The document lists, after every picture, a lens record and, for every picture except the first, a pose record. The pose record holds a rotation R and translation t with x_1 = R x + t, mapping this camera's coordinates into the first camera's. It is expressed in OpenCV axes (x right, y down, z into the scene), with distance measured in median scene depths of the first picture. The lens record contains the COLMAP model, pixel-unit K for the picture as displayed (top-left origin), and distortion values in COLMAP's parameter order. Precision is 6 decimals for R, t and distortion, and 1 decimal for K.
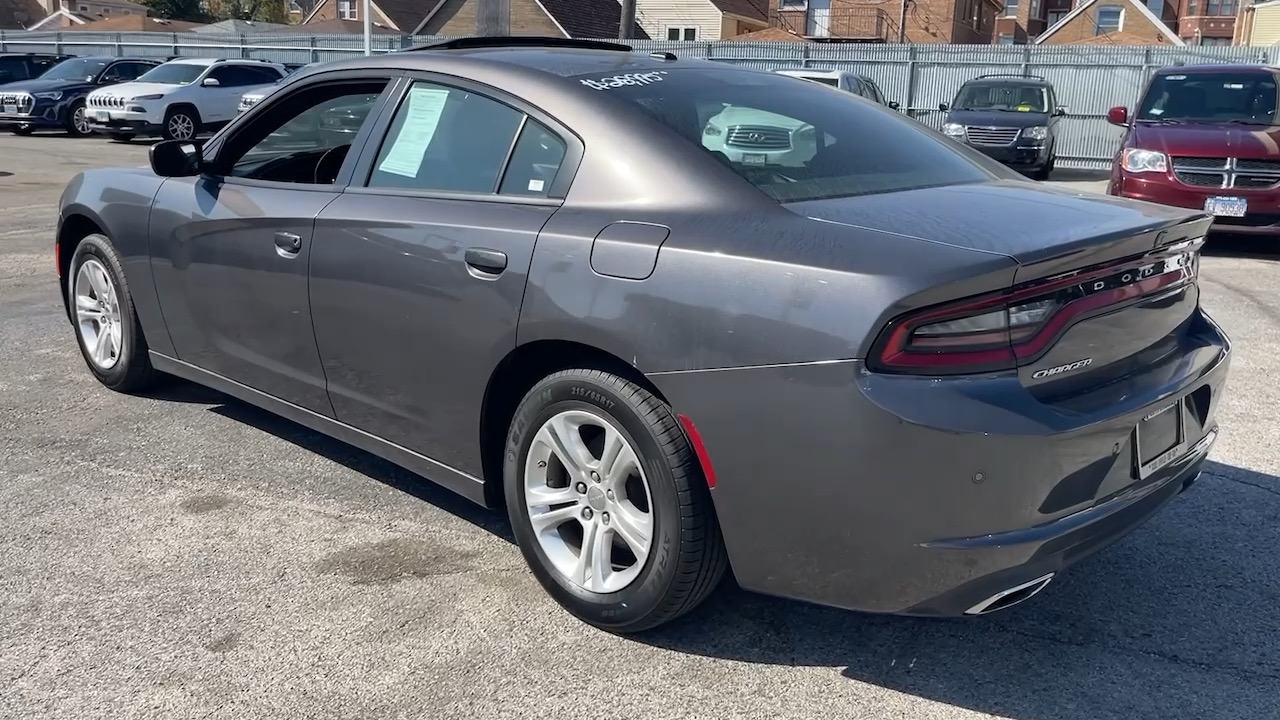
lens RADIAL K [[1114.8, 0, 640.0], [0, 1114.8, 360.0], [0, 0, 1]] dist [0.044105, -0.030461]
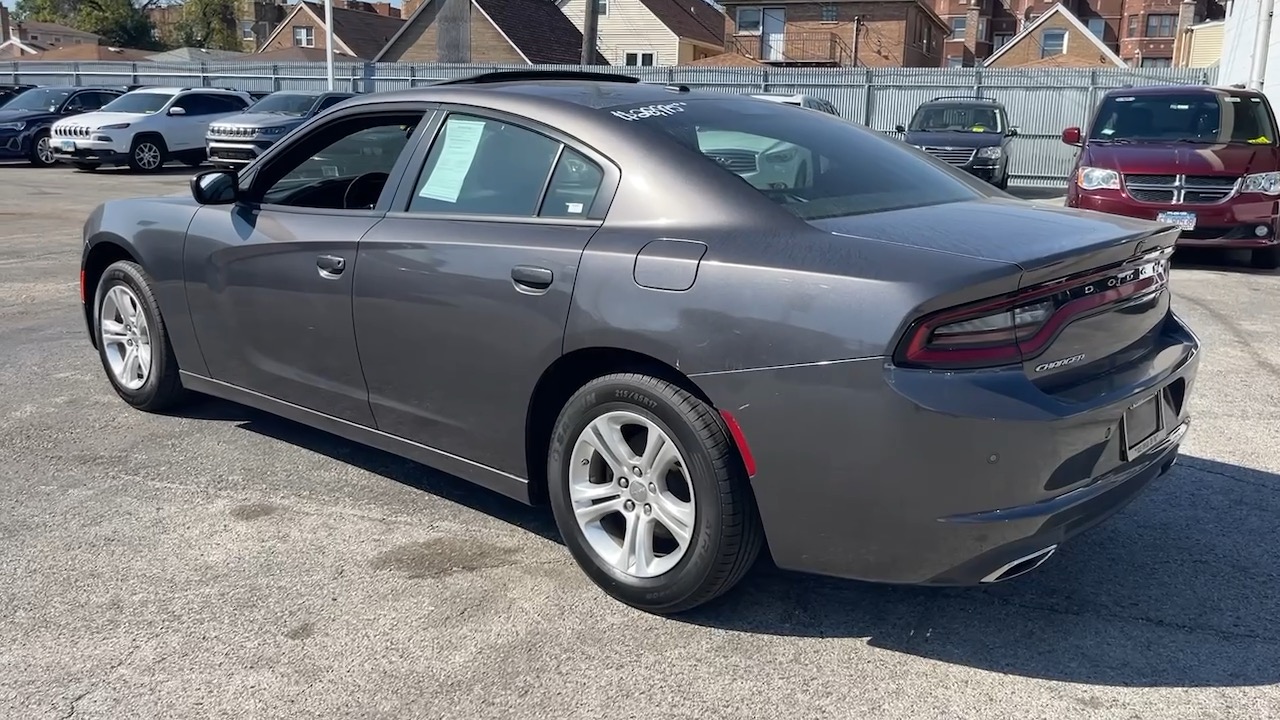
lens RADIAL K [[1114.8, 0, 640.0], [0, 1114.8, 360.0], [0, 0, 1]] dist [0.044105, -0.030461]
pose [[0.999132, -0.017897, 0.037618, -0.067496], [0.018641, 0.999636, -0.019517, 0.014299], [-0.037255, 0.020202, 0.999102, -0.086932]]
